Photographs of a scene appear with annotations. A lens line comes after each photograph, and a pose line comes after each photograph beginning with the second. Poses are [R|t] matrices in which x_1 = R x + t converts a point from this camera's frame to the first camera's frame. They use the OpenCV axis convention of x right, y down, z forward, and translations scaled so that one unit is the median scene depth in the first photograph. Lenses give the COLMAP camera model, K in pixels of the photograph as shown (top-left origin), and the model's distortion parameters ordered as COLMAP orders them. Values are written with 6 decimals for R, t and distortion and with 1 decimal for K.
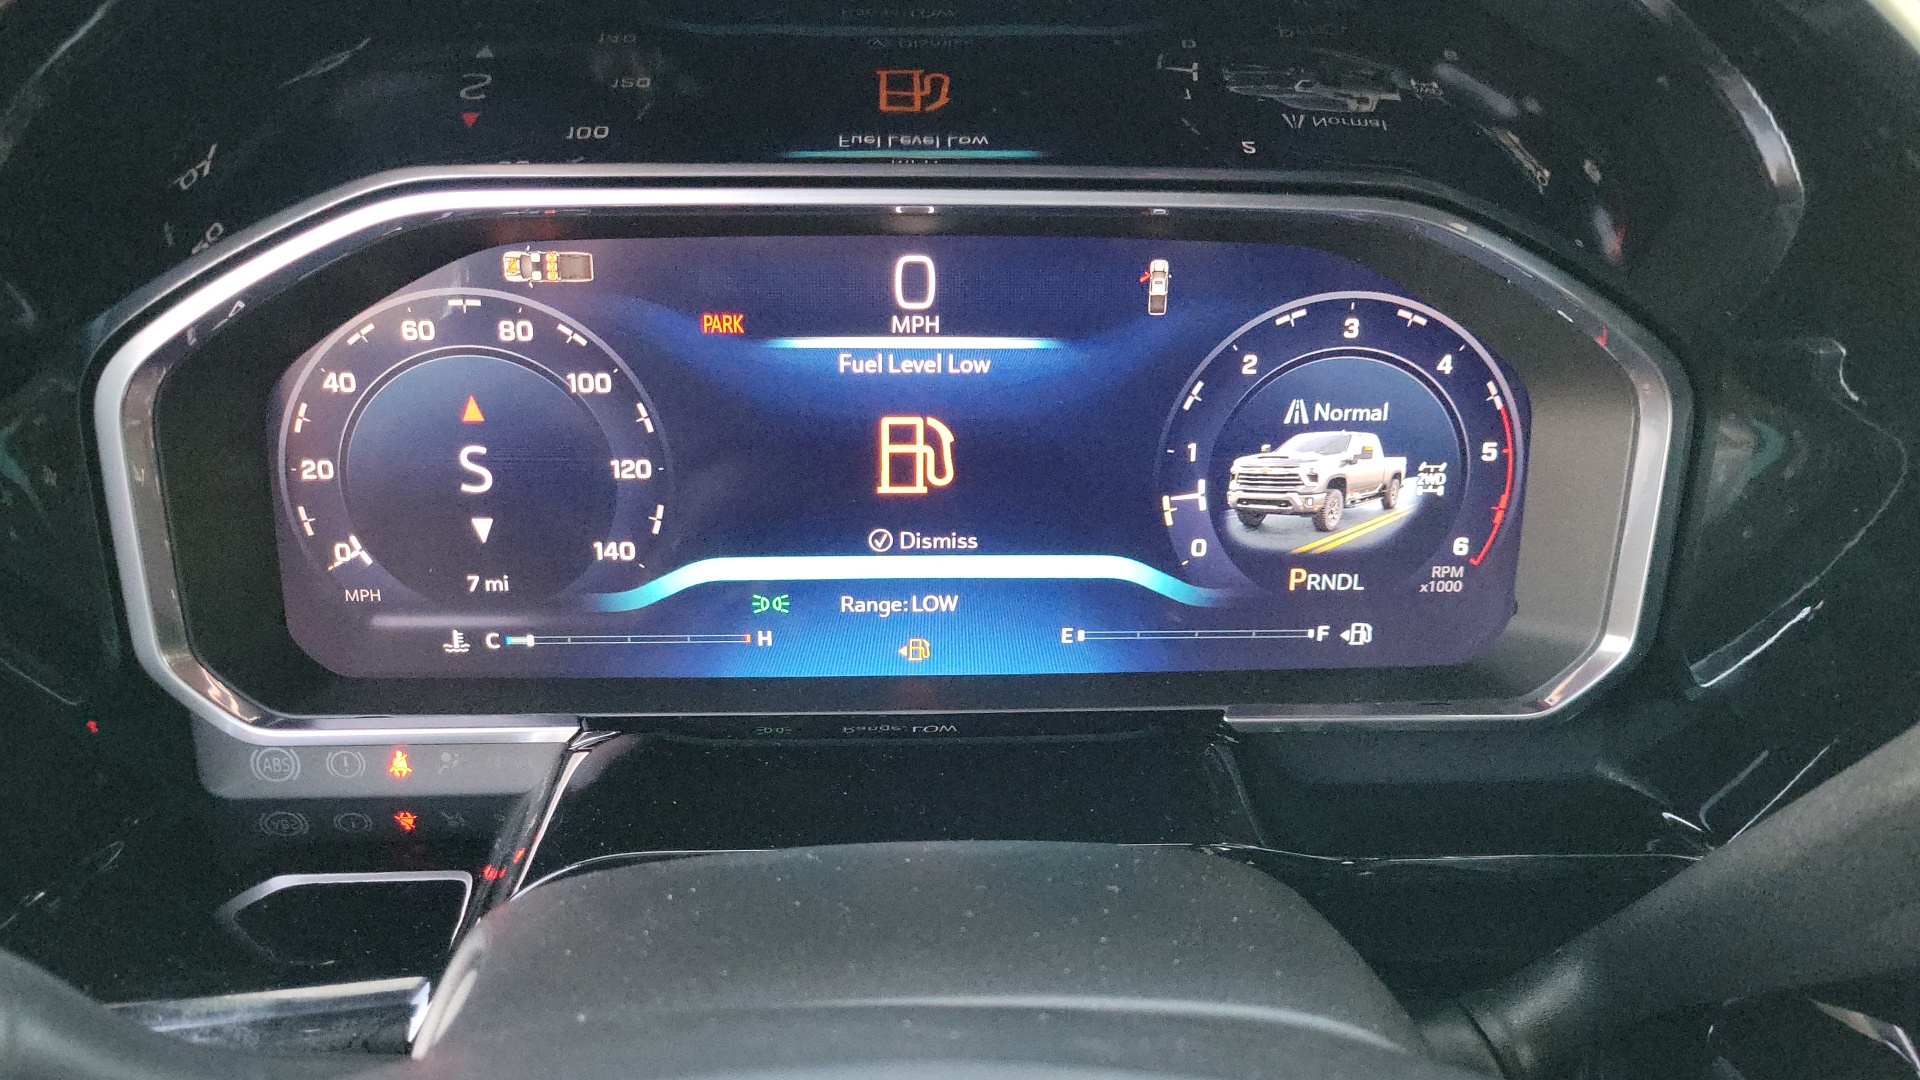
lens RADIAL K [[1453.1, 0, 939.8], [0, 1453.1, 527.3], [0, 0, 1]] dist [0.025436, -0.023494]
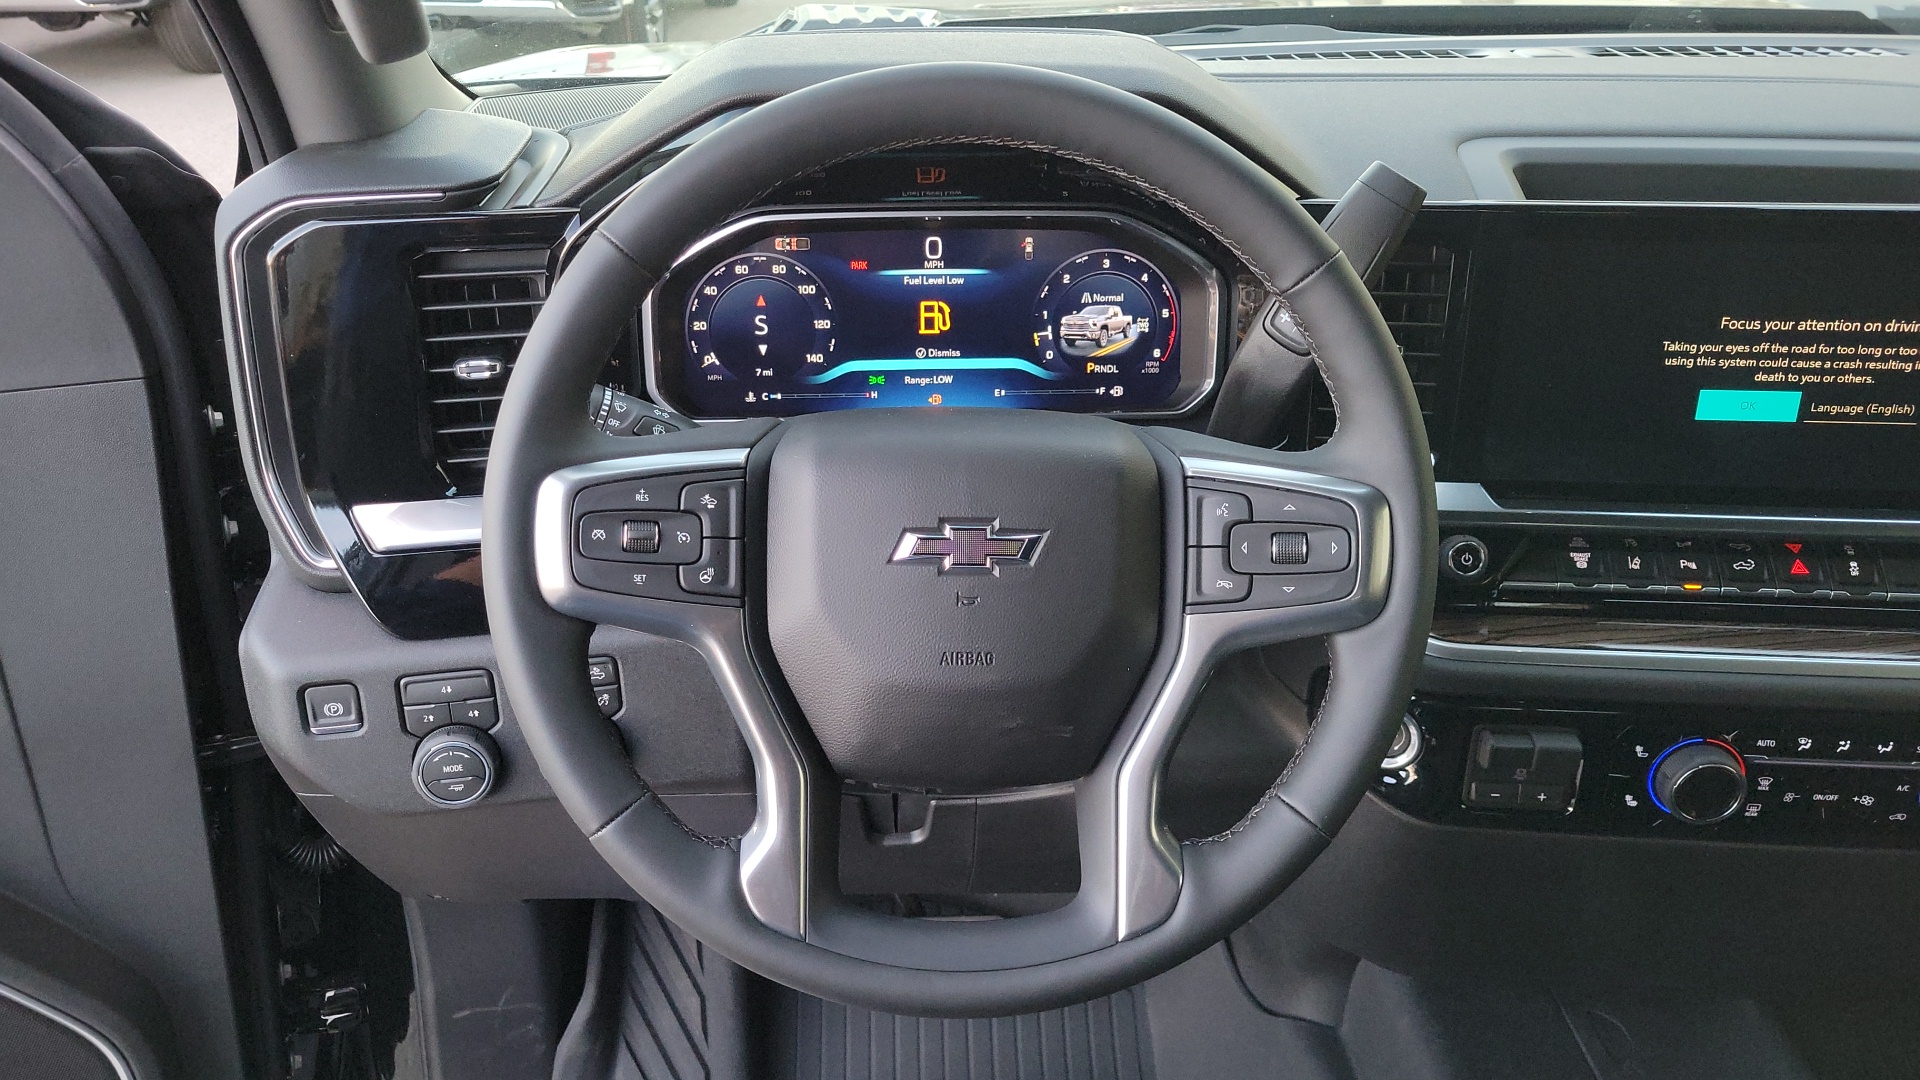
lens RADIAL K [[1453.1, 0, 941.6], [0, 1453.1, 531.6], [0, 0, 1]] dist [0.025436, -0.023494]
pose [[0.999859, -0.016812, -0.000399, -0.009777], [0.016798, 0.999577, -0.023756, 0.378992], [0.000799, 0.023746, 0.999718, -1.496898]]
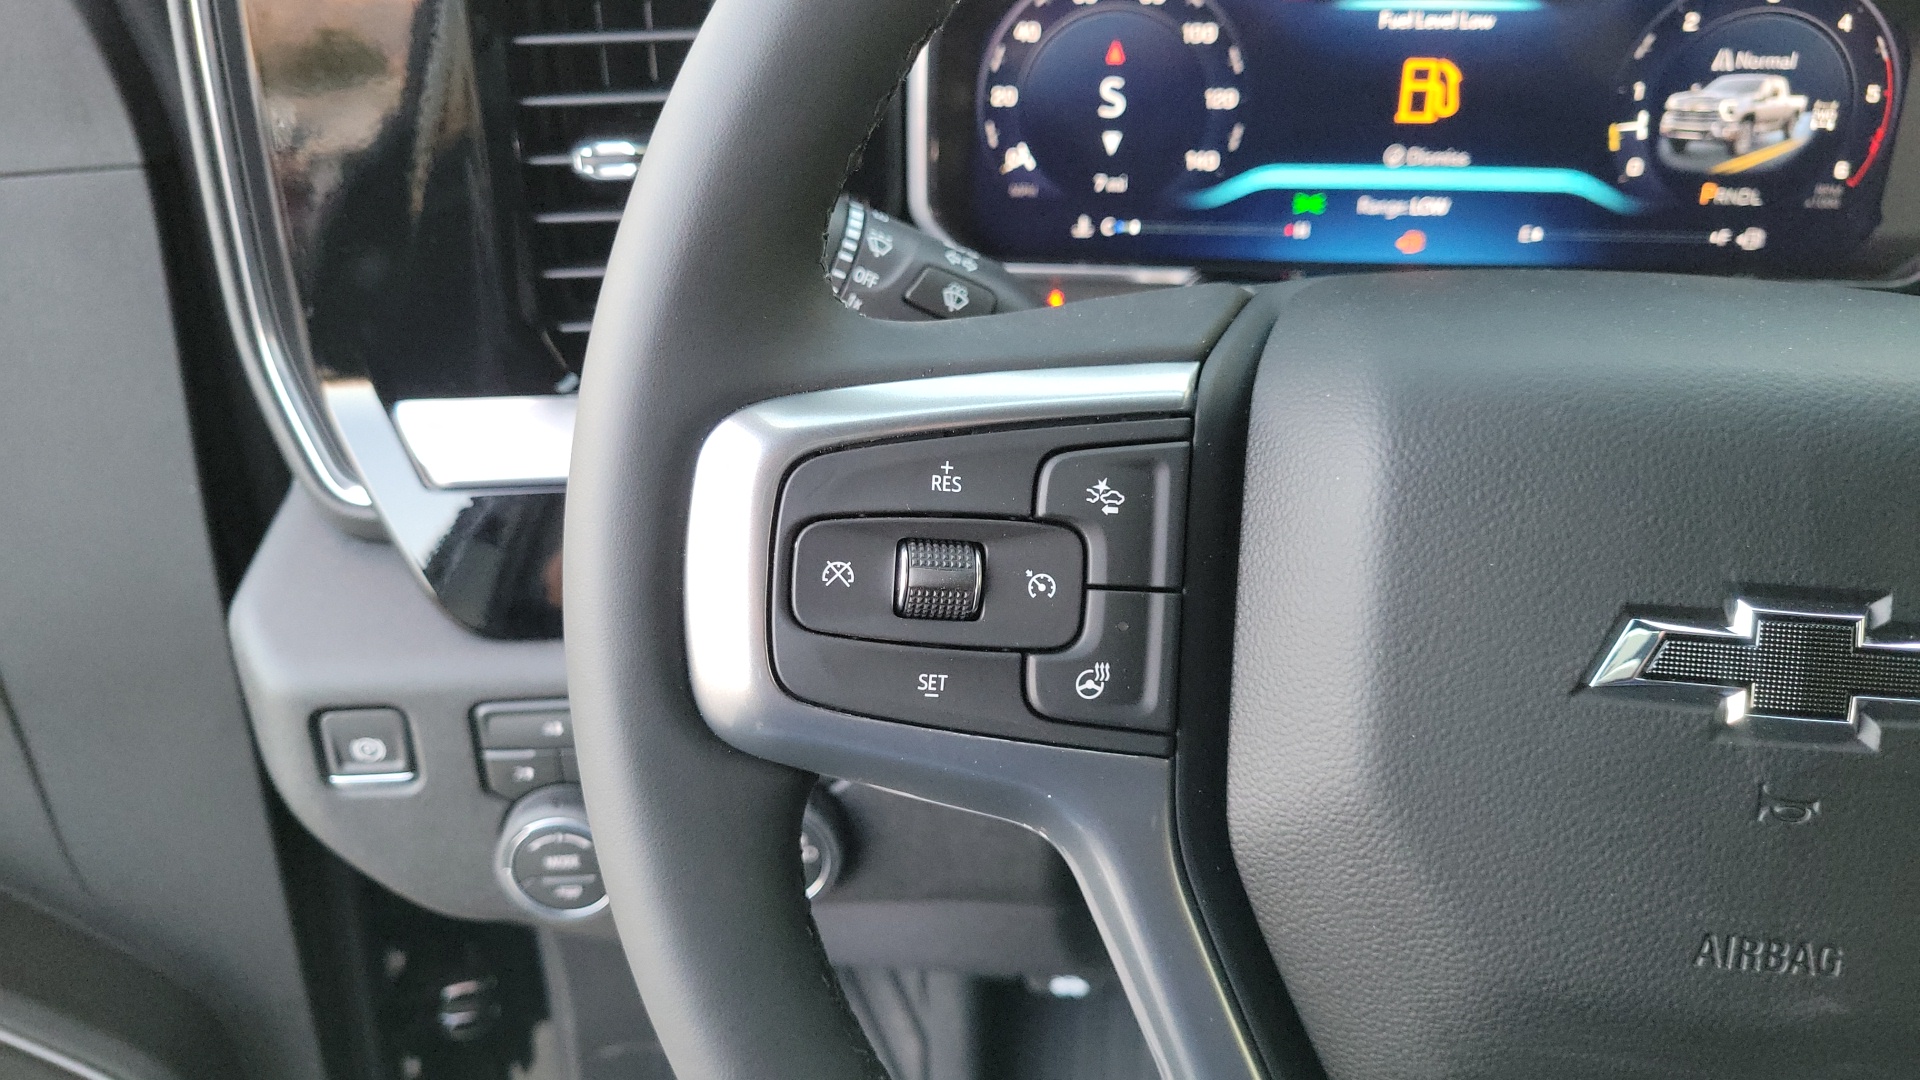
lens RADIAL K [[1453.1, 0, 952.4], [0, 1453.1, 542.9], [0, 0, 1]] dist [0.025436, -0.023494]
pose [[0.991390, 0.045348, -0.122840, -0.274746], [-0.032682, 0.994120, 0.103231, 0.247902], [0.126799, -0.098327, 0.987043, -0.465618]]
